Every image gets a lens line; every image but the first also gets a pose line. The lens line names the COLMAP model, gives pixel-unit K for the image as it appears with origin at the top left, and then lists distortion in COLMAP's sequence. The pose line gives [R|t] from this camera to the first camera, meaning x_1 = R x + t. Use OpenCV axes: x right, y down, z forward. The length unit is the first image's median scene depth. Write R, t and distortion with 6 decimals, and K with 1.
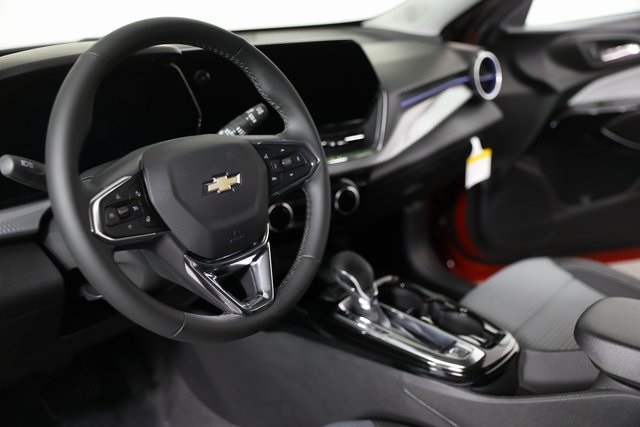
lens RADIAL K [[688.5, 0, 315.6], [0, 688.5, 207.4], [0, 0, 1]] dist [0.023012, 0.000000]
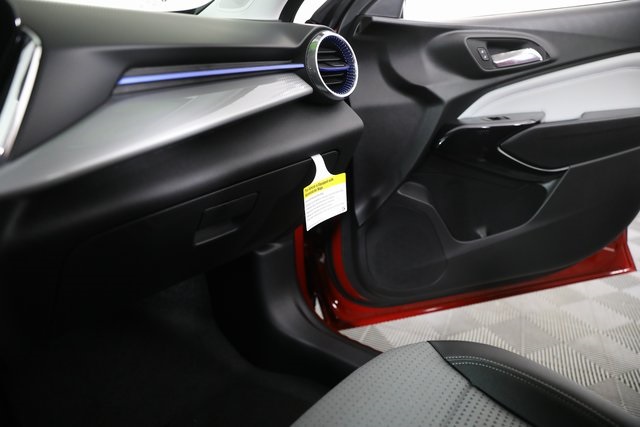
lens RADIAL K [[438.0, 0, 331.0], [0, 438.0, 210.2], [0, 0, 1]] dist [-0.101722, 0.072602]
pose [[0.998777, -0.028029, 0.040735, 0.203041], [0.029132, 0.999218, -0.026750, -0.031569], [-0.039953, 0.027904, 0.998812, 0.524407]]
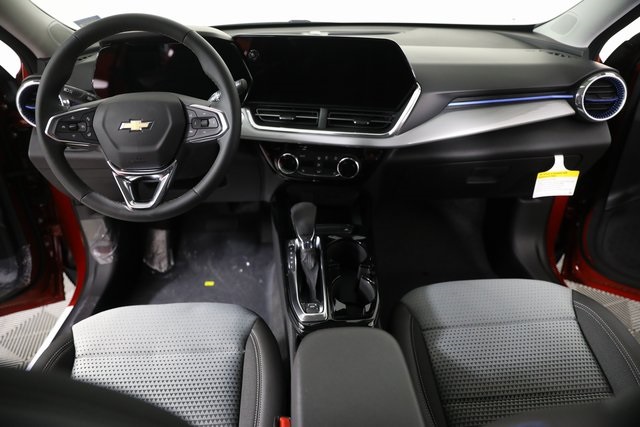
lens RADIAL K [[438.0, 0, 314.5], [0, 438.0, 216.1], [0, 0, 1]] dist [-0.101722, 0.072602]
pose [[0.681812, 0.365800, -0.633500, 0.377233], [-0.238220, 0.929818, 0.280516, -0.095923], [0.691653, -0.040346, 0.721102, 0.253259]]
